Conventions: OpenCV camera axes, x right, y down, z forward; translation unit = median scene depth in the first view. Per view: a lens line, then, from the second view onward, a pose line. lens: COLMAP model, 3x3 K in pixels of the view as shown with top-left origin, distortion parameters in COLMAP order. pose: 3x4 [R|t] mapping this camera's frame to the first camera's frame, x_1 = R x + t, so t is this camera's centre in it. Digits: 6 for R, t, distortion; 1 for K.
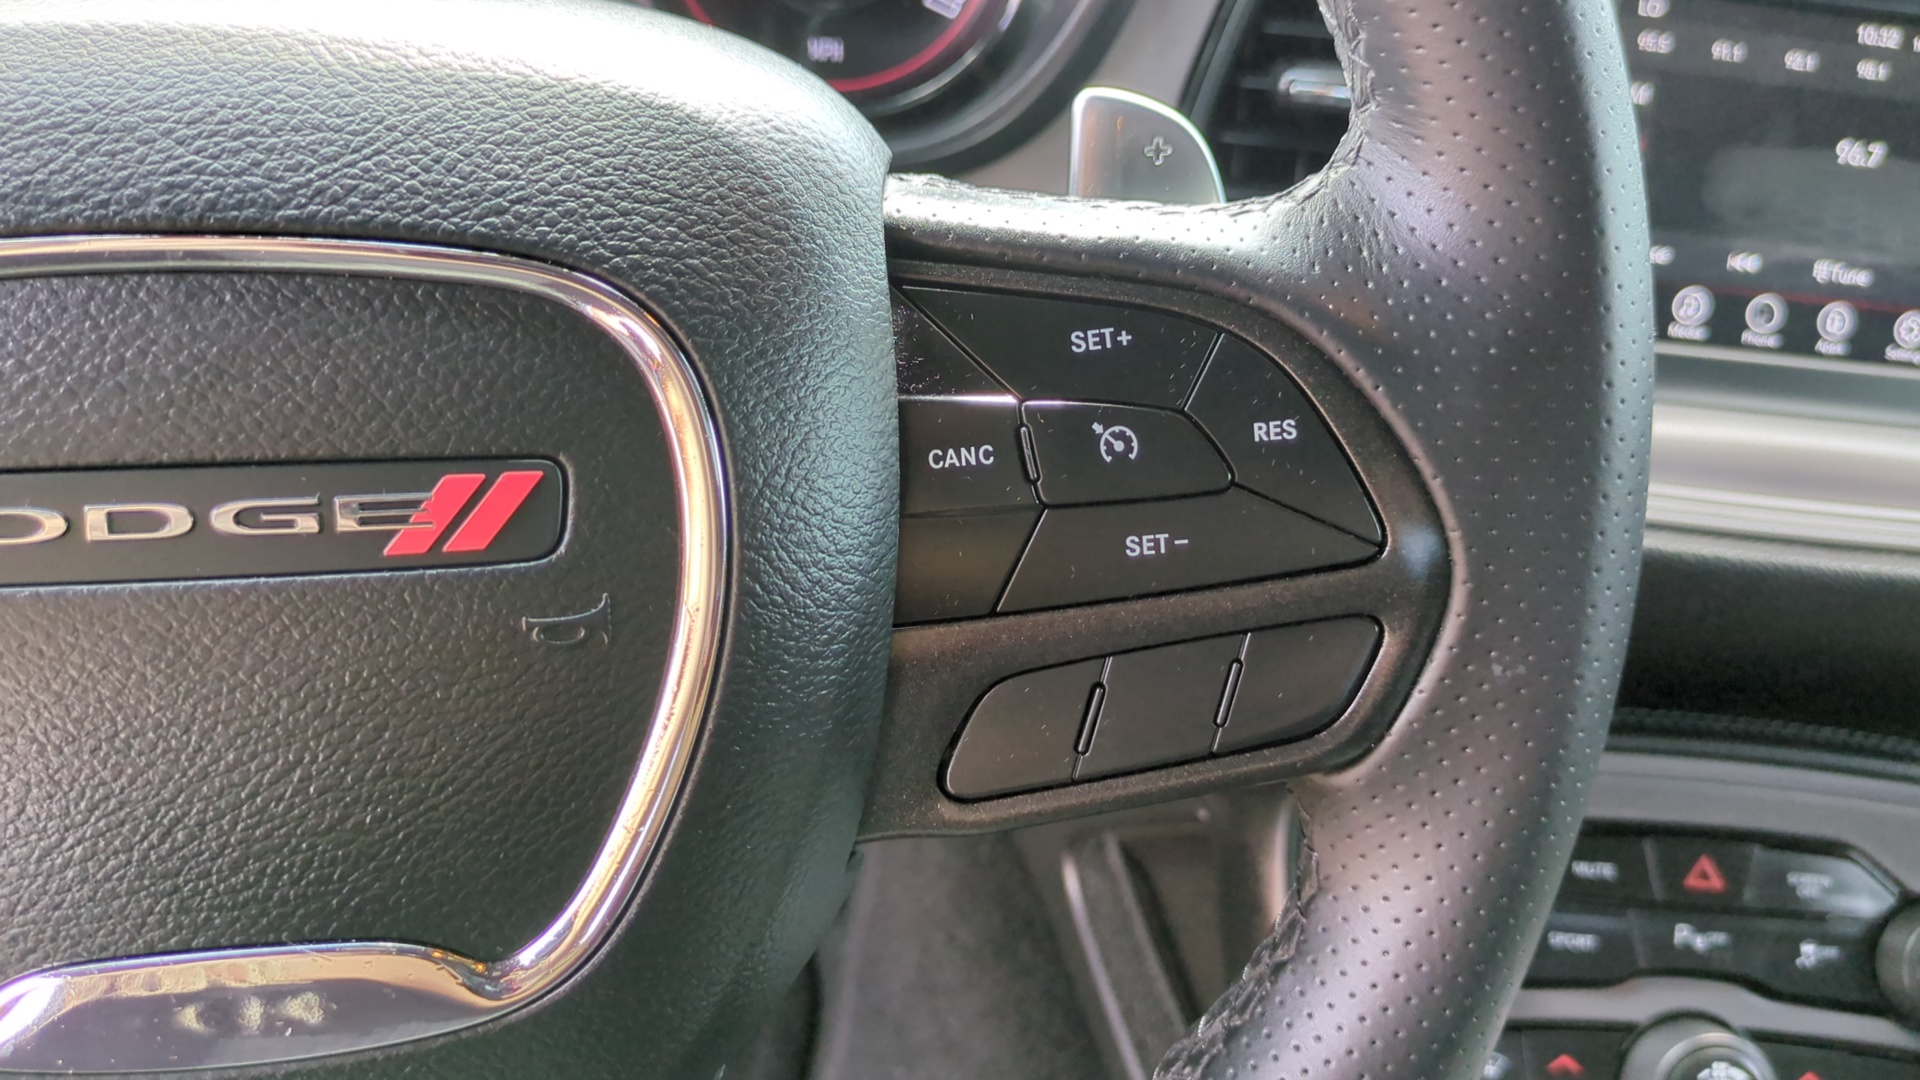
lens RADIAL K [[1657.6, 0, 960.0], [0, 1657.6, 540.0], [0, 0, 1]] dist [-0.017923, -0.008065]
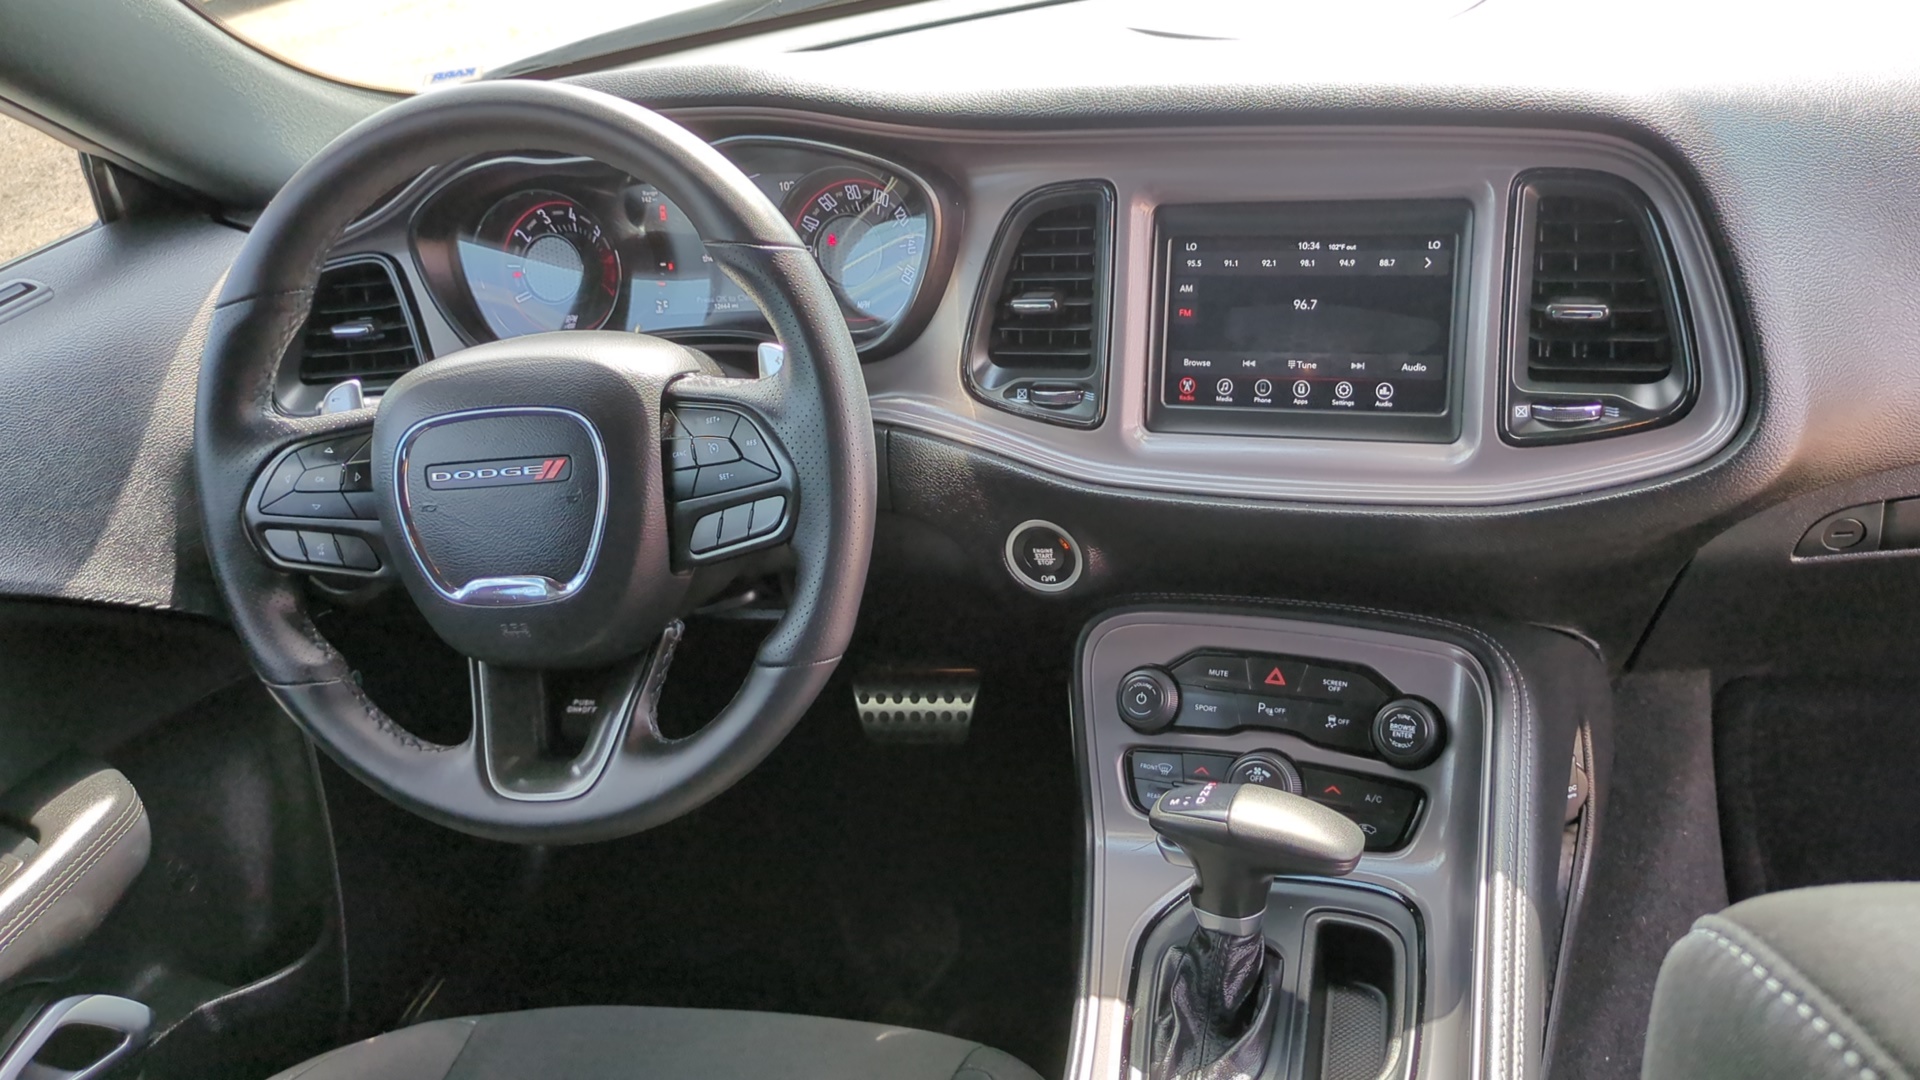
lens RADIAL K [[1646.7, 0, 975.7], [0, 1646.7, 543.9], [0, 0, 1]] dist [0.070524, -0.086304]
pose [[0.874419, -0.021334, -0.484703, 1.171852], [-0.010329, 0.997988, -0.062560, 0.185565], [0.485062, 0.059710, 0.872439, -0.931322]]
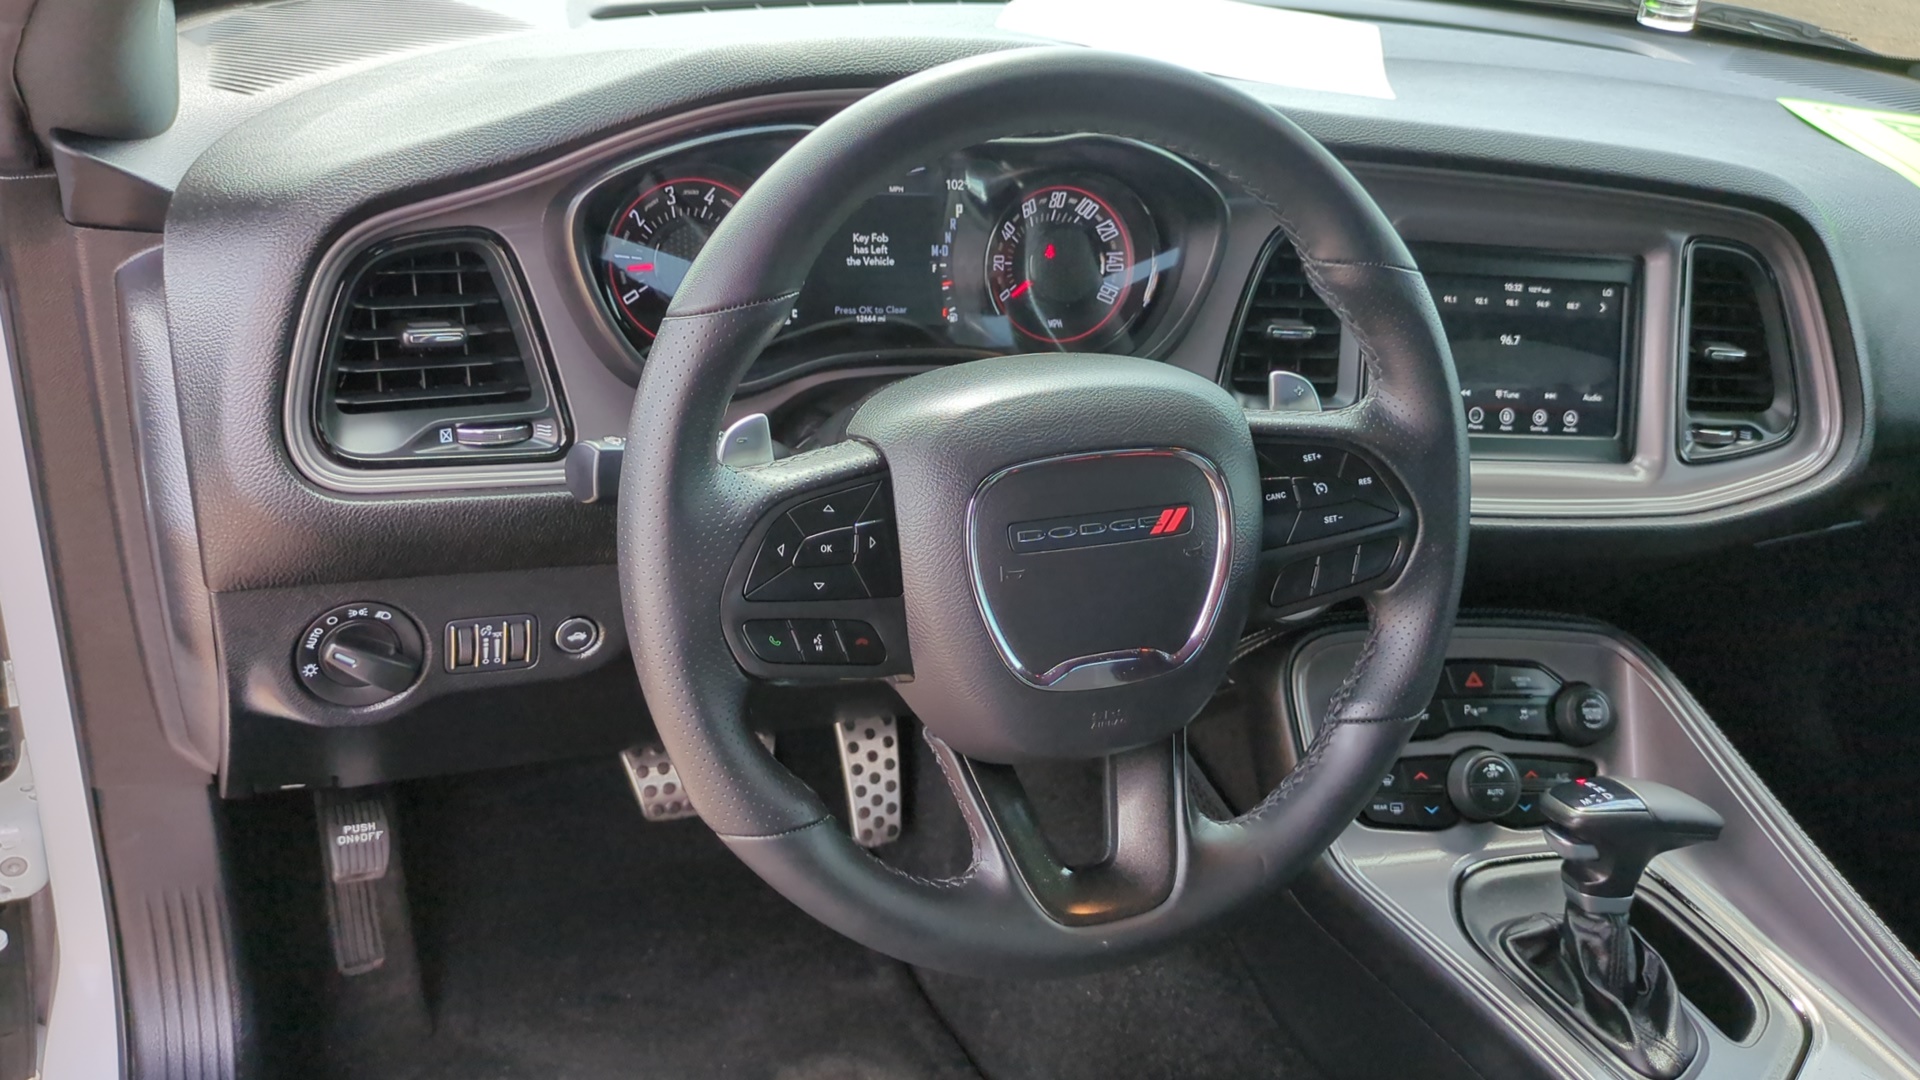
lens RADIAL K [[1644.7, 0, 970.2], [0, 1644.7, 535.0], [0, 0, 1]] dist [0.074460, -0.083582]
pose [[0.978872, -0.078310, 0.188885, -0.605238], [0.087528, 0.995320, -0.040952, 0.053140], [-0.184794, 0.056620, 0.981145, -1.037204]]
